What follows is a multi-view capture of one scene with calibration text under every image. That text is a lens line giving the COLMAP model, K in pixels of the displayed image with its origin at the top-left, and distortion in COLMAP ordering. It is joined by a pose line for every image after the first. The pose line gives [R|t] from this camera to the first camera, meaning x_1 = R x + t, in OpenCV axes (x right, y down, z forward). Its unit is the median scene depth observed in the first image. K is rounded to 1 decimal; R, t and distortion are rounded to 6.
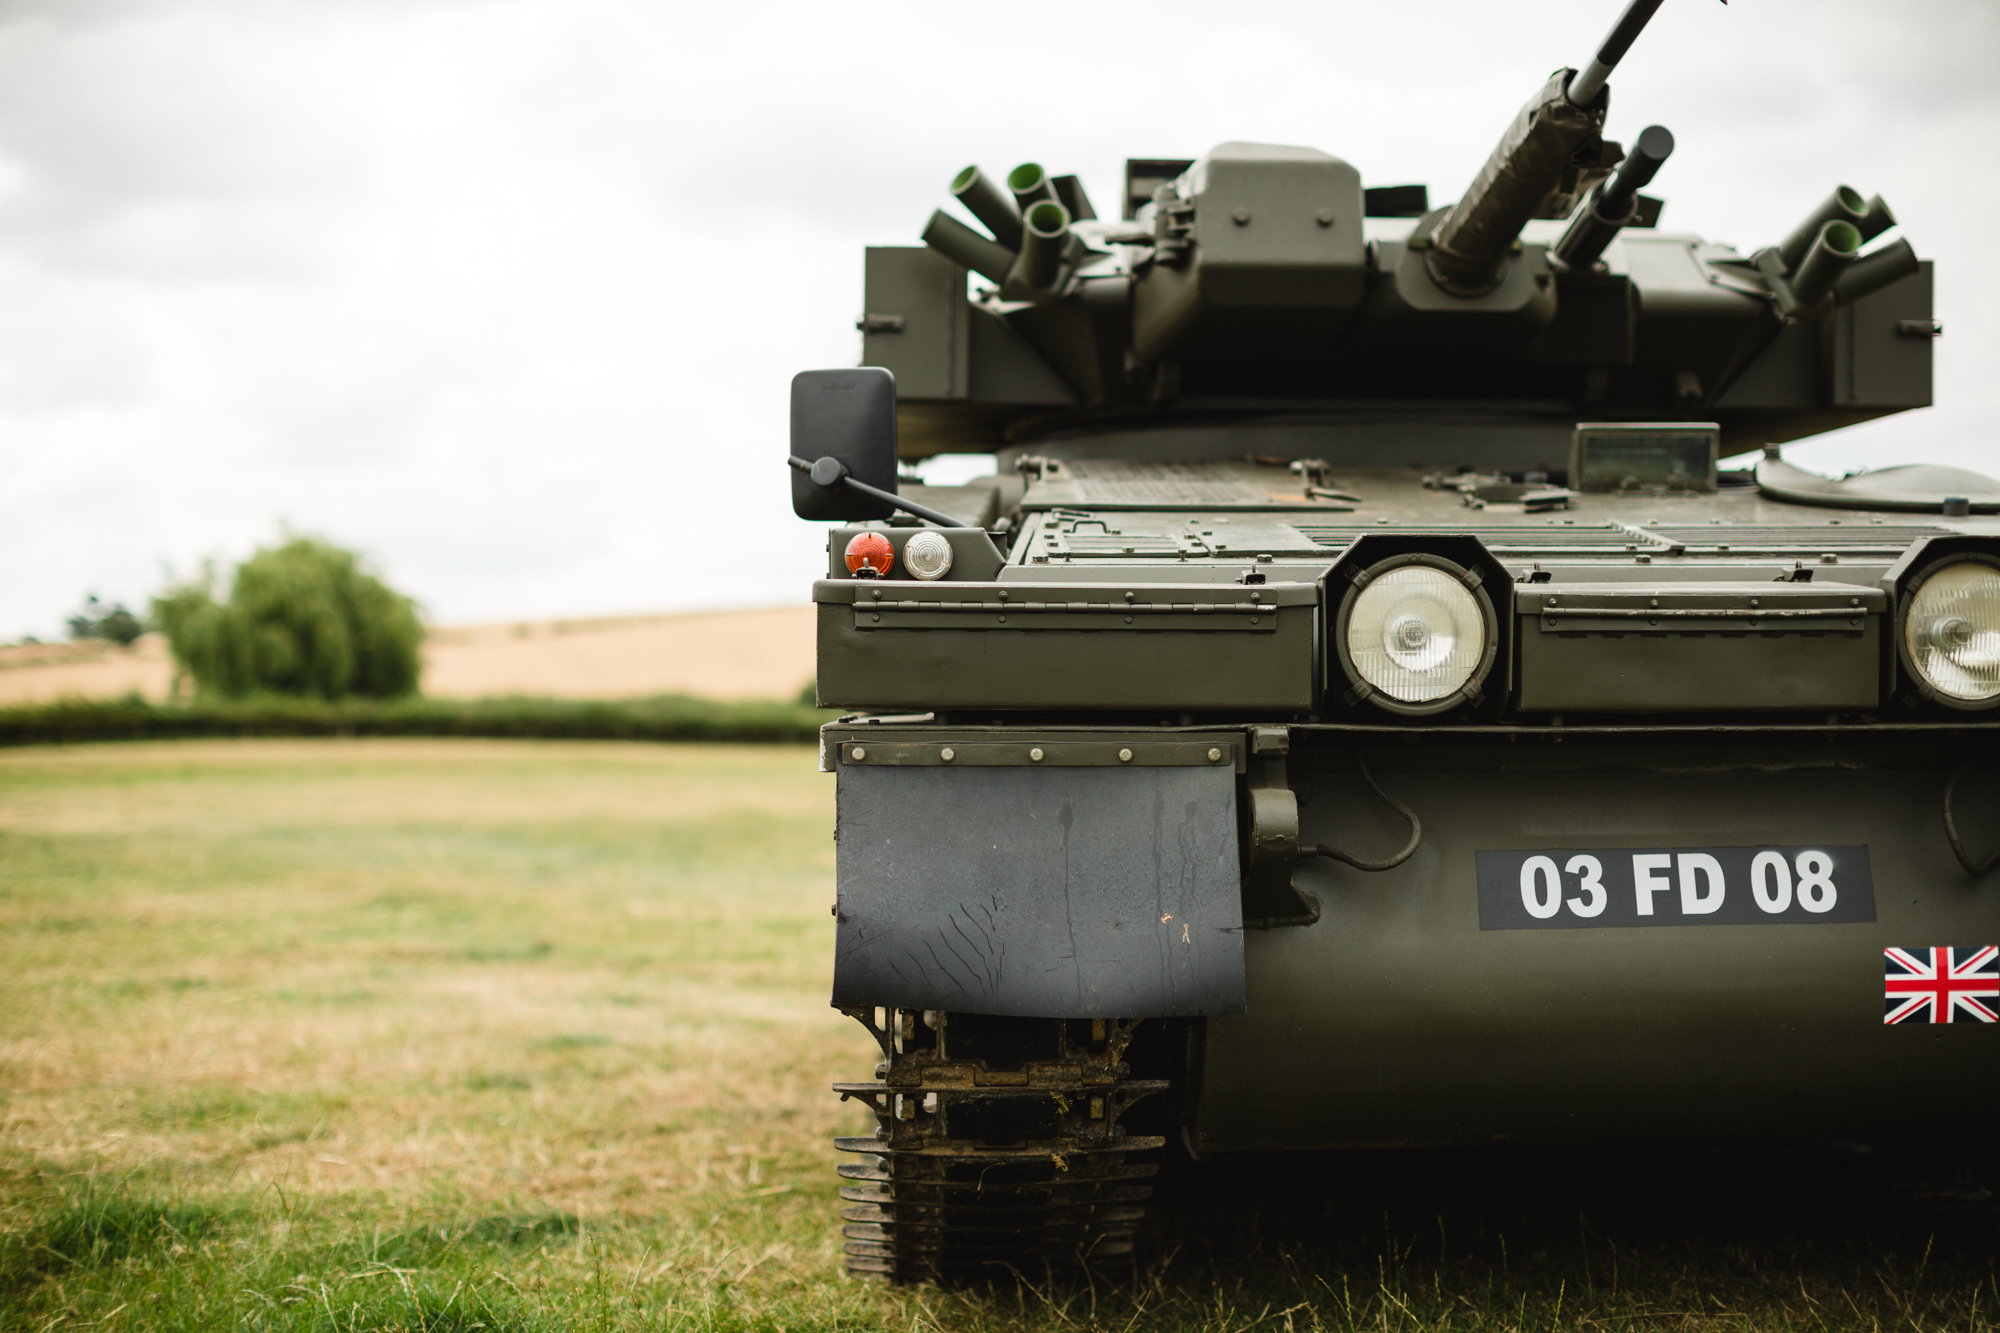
lens RADIAL K [[2899.2, 0, 1037.4], [0, 2899.2, 672.2], [0, 0, 1]] dist [-0.140987, 0.147353]
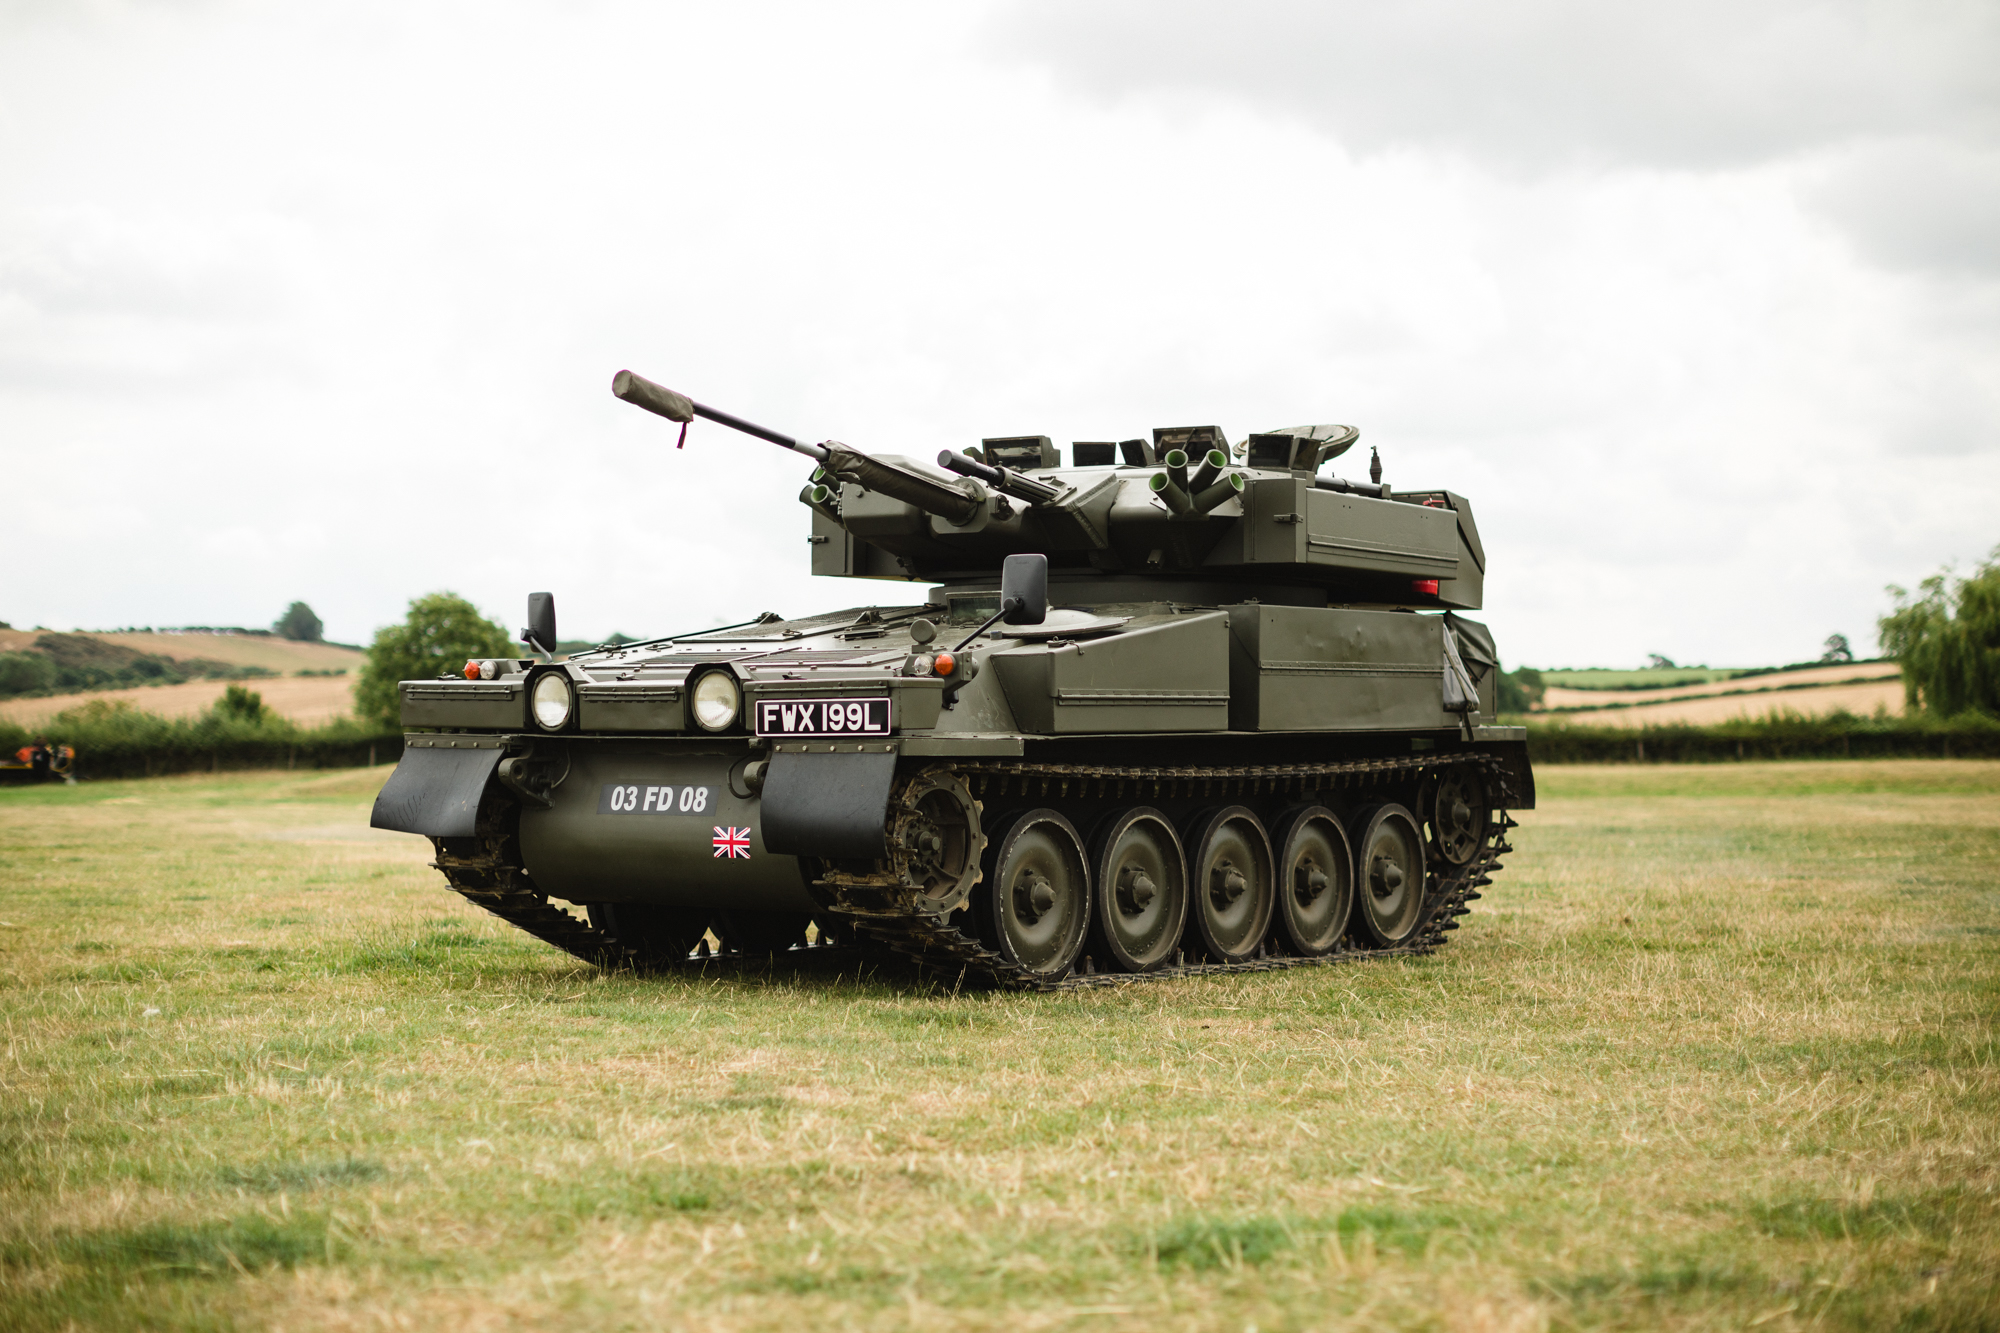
lens RADIAL K [[2899.2, 0, 1037.4], [0, 2899.2, 672.2], [0, 0, 1]] dist [-0.140987, 0.147353]
pose [[0.800246, -0.003977, -0.599659, 2.028381], [0.000974, 0.999985, -0.005332, -0.024589], [0.599671, 0.003683, 0.800238, -0.848702]]
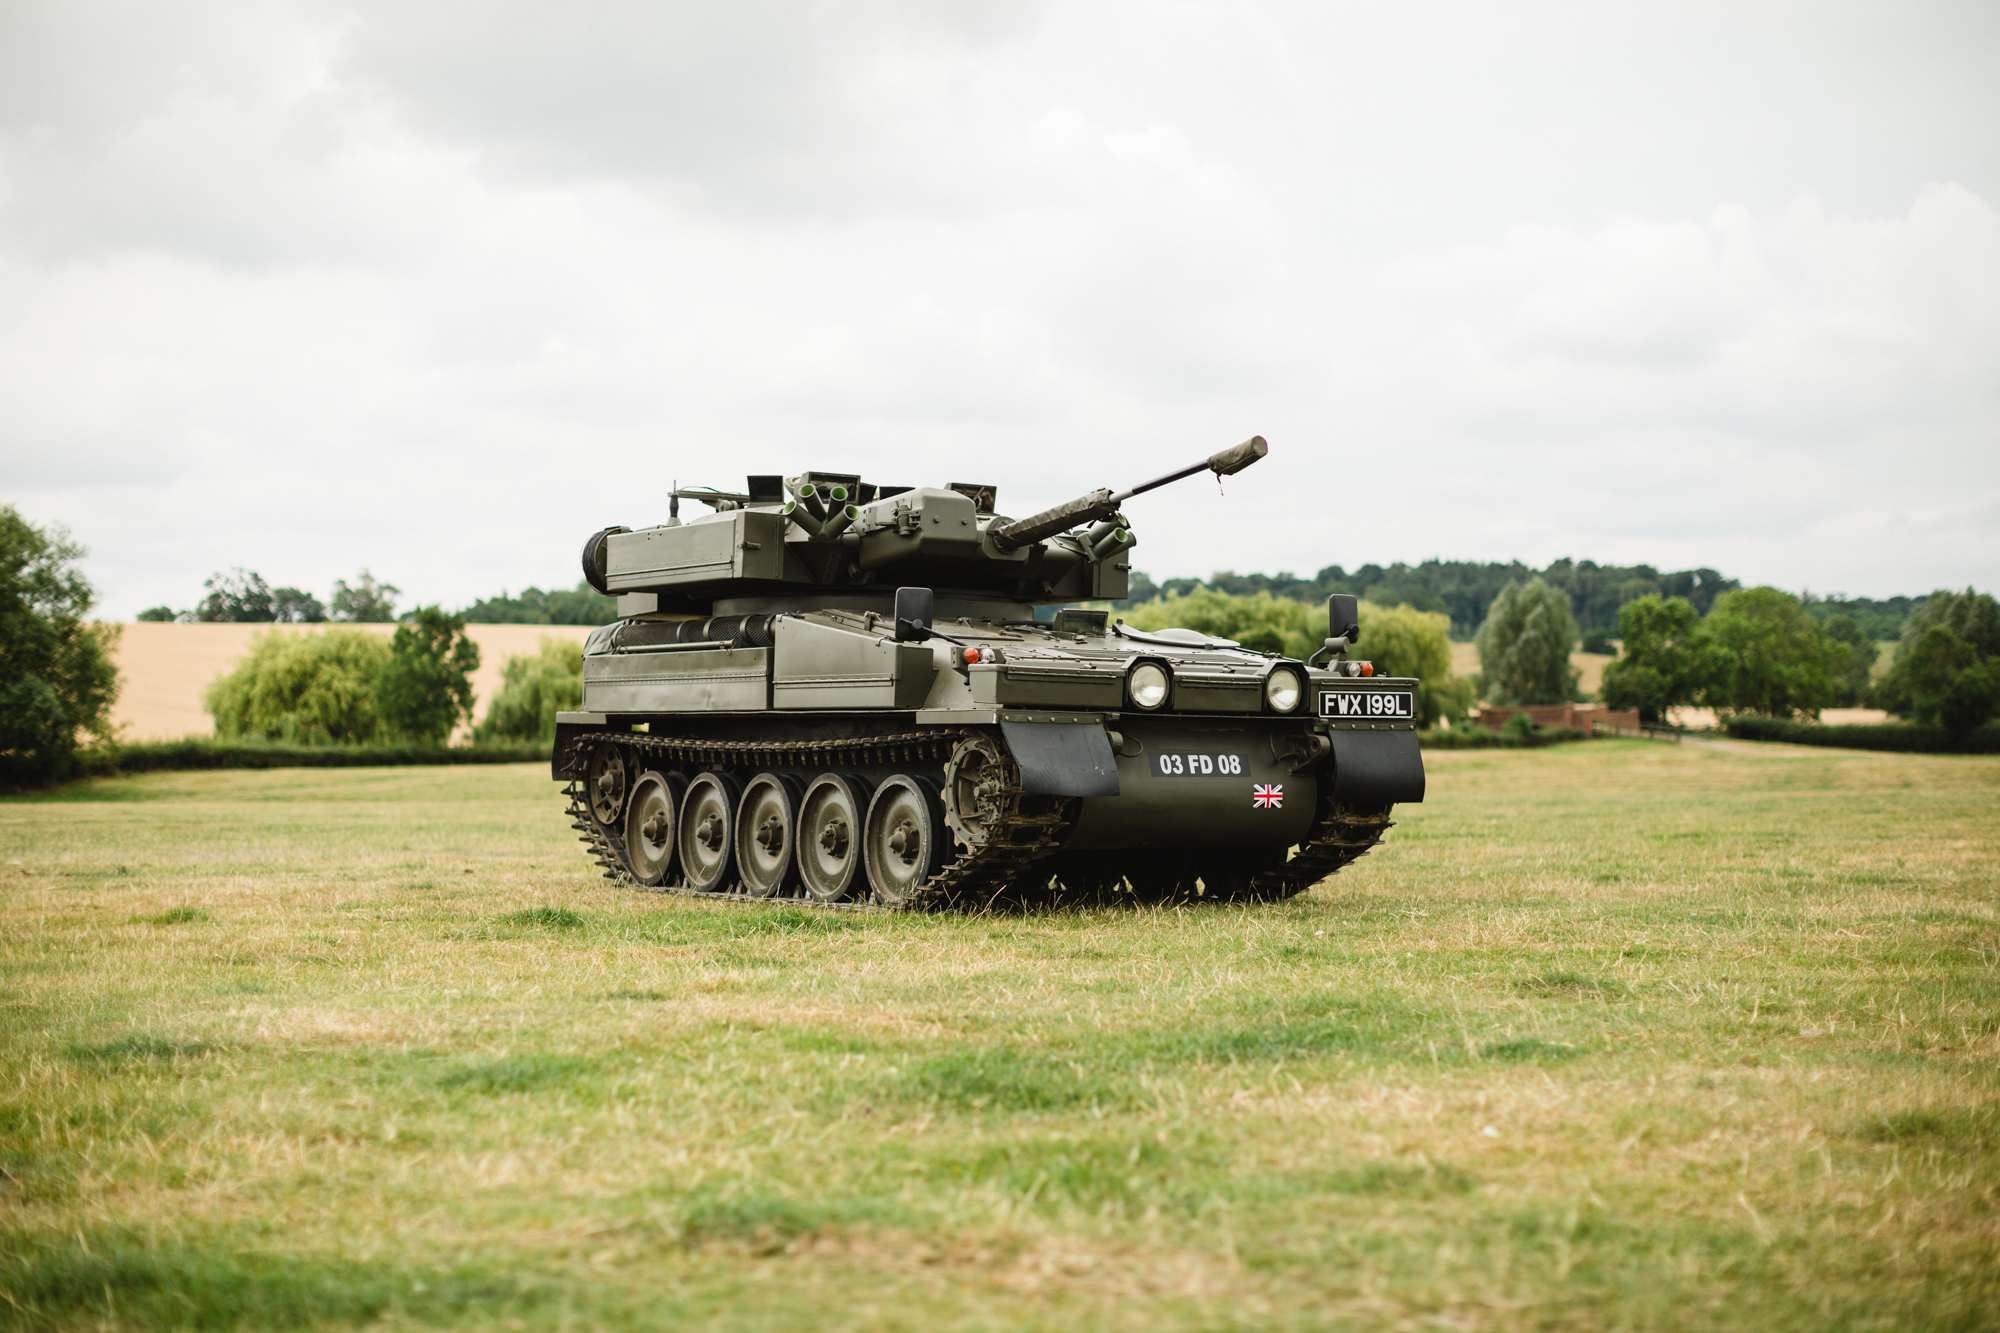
lens RADIAL K [[2899.2, 0, 1037.4], [0, 2899.2, 672.2], [0, 0, 1]] dist [-0.140987, 0.147353]
pose [[0.860783, 0.030636, 0.508050, -1.624775], [-0.020210, 0.999457, -0.026026, 0.058361], [-0.508571, 0.012135, 0.860934, -1.759374]]
